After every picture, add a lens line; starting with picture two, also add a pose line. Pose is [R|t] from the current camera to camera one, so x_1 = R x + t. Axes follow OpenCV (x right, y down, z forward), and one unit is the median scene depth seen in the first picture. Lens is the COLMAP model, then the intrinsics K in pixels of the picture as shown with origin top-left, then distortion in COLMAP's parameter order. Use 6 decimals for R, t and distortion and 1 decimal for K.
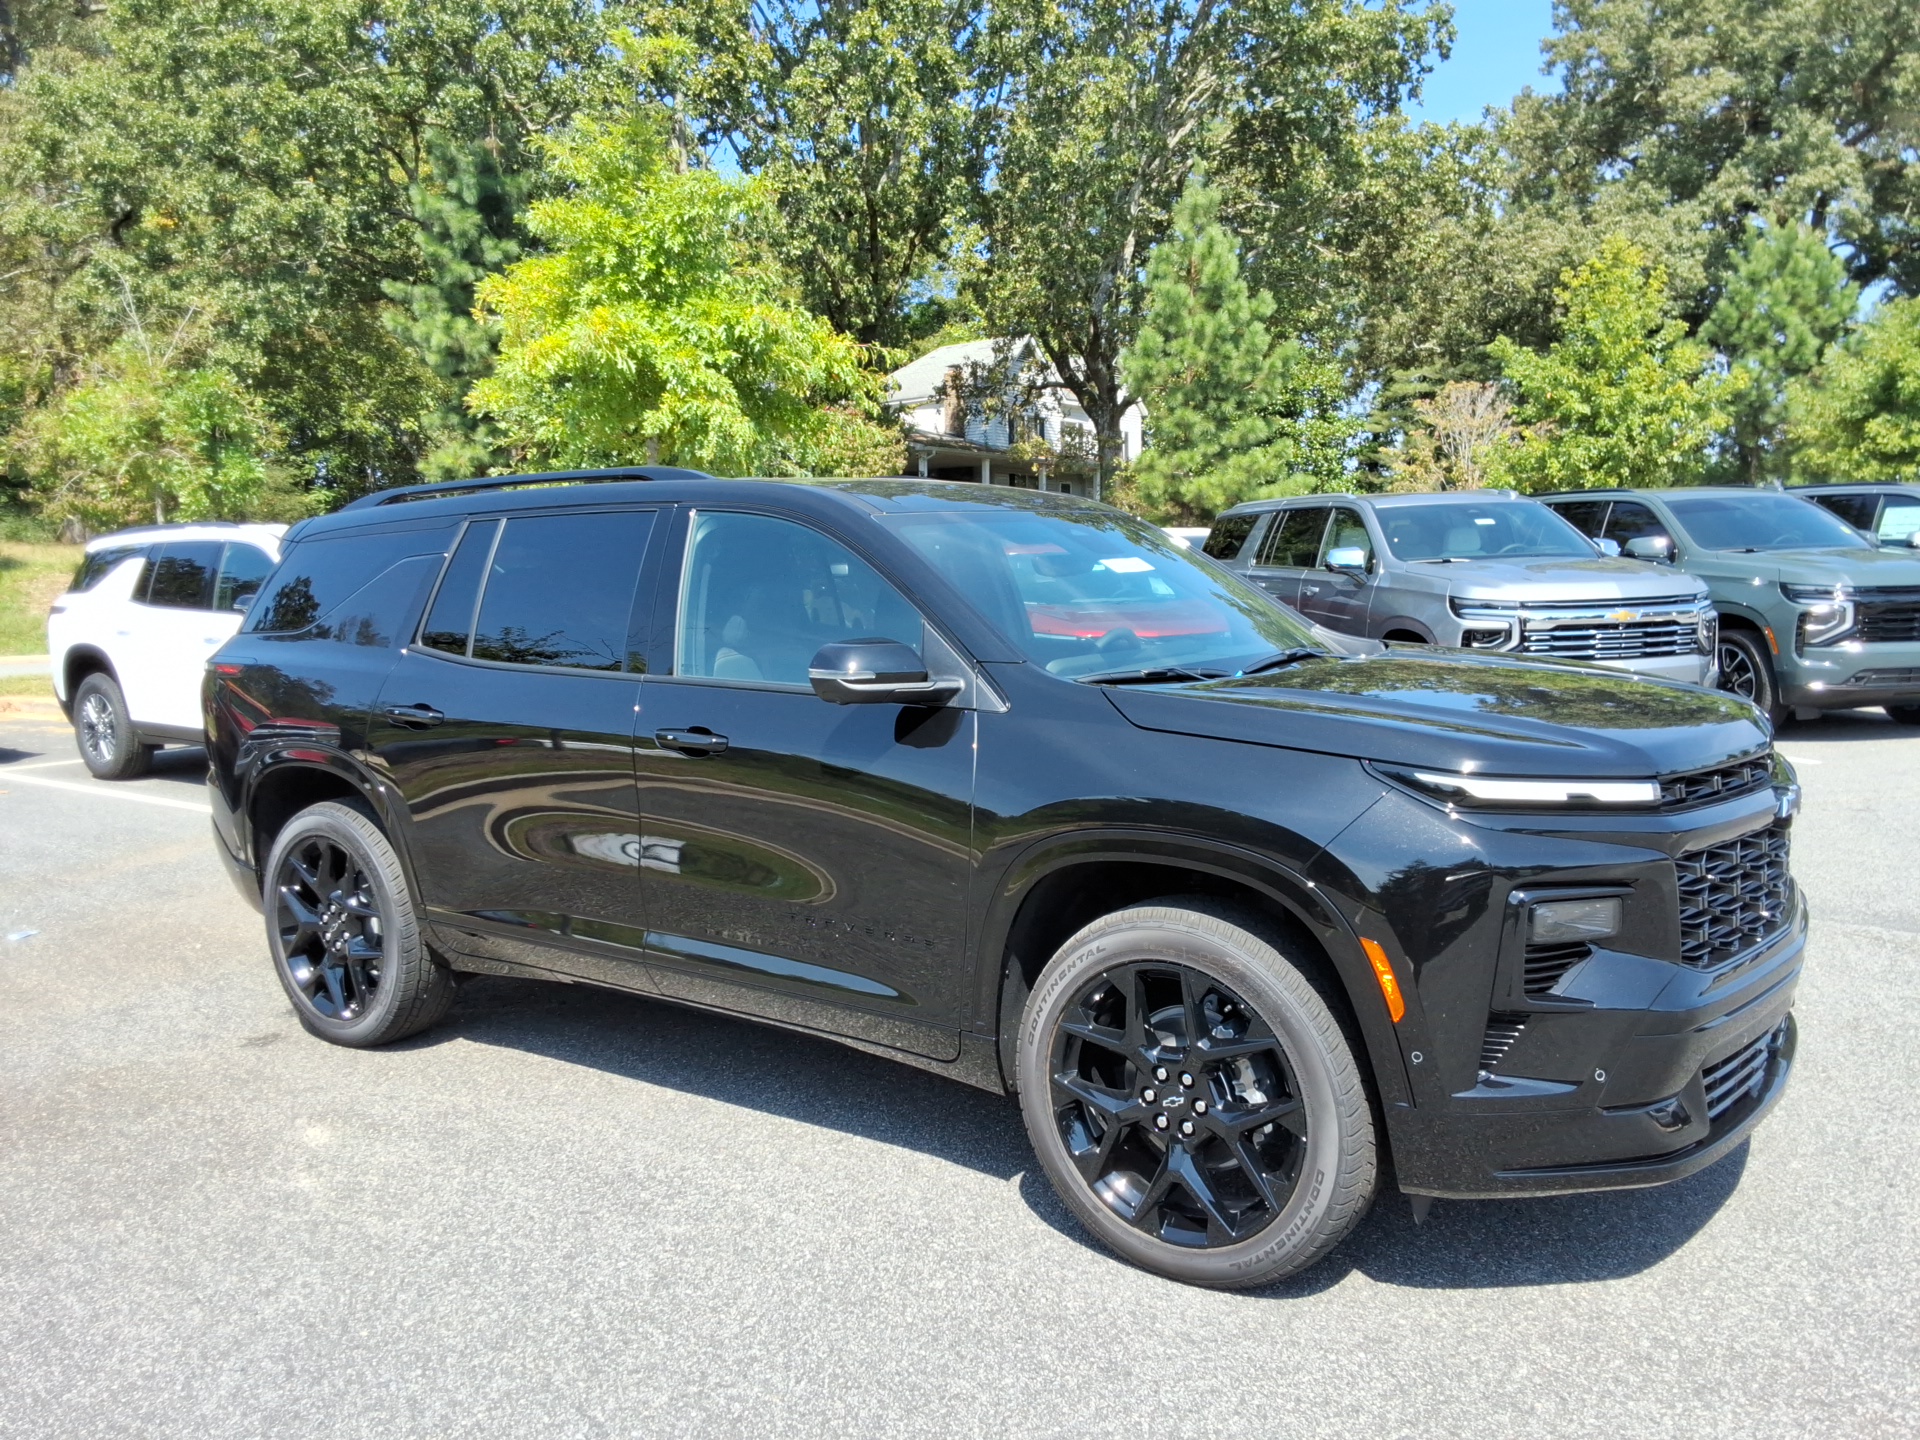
lens RADIAL K [[1580.3, 0, 965.5], [0, 1580.3, 757.3], [0, 0, 1]] dist [0.114426, -0.191726]
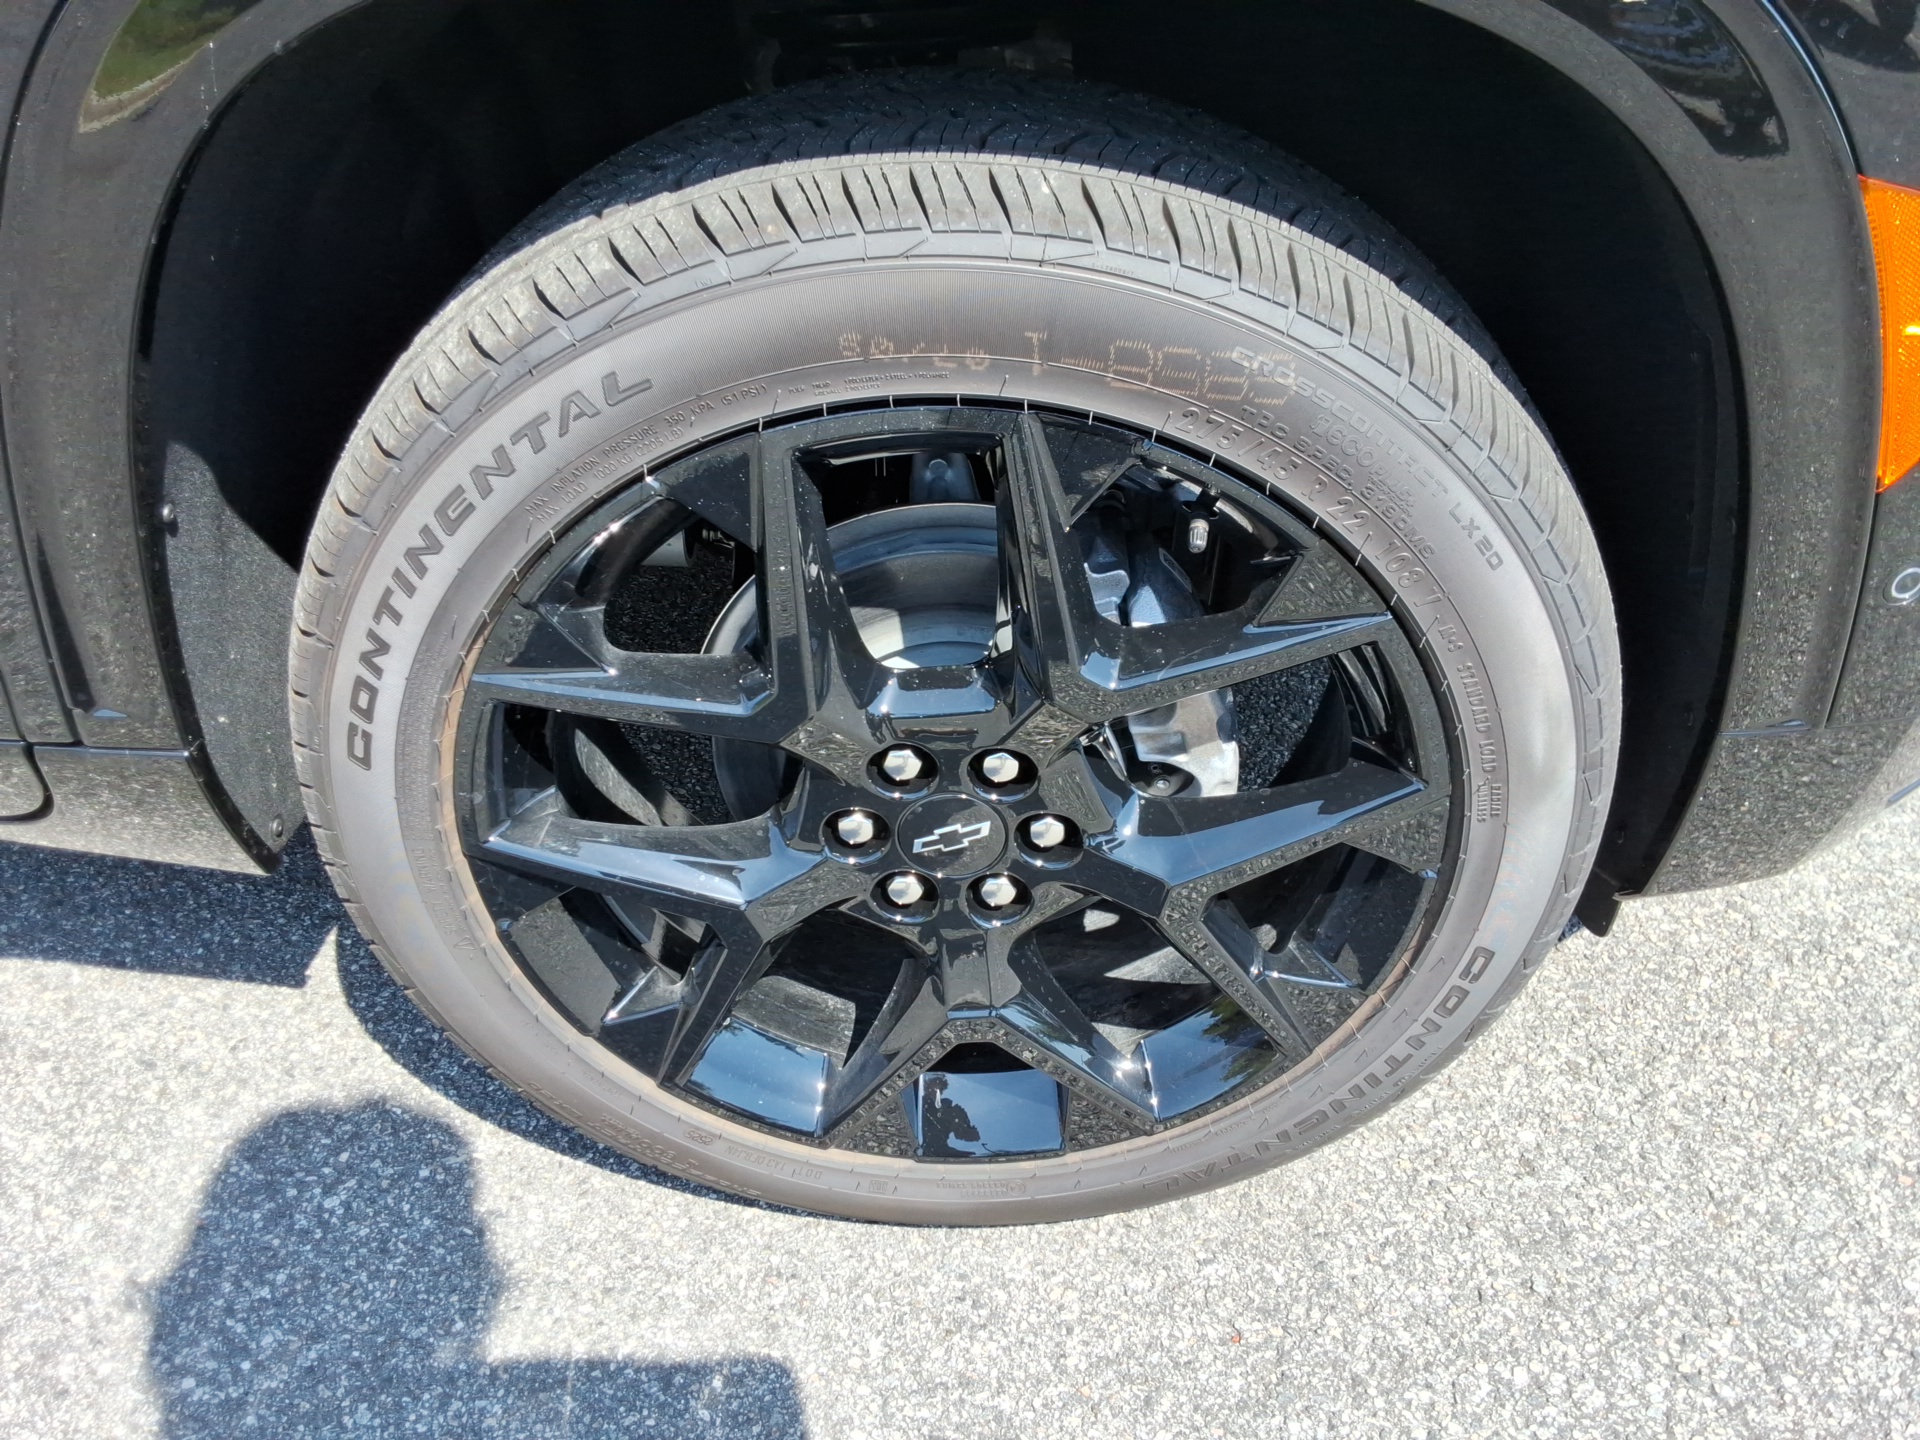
lens RADIAL K [[1580.3, 0, 965.5], [0, 1580.3, 757.3], [0, 0, 1]] dist [0.114426, -0.191726]
pose [[0.827878, -0.331744, 0.452287, 0.004989], [0.052470, 0.848615, 0.526402, 0.049124], [-0.558448, -0.412066, 0.719957, 0.780954]]
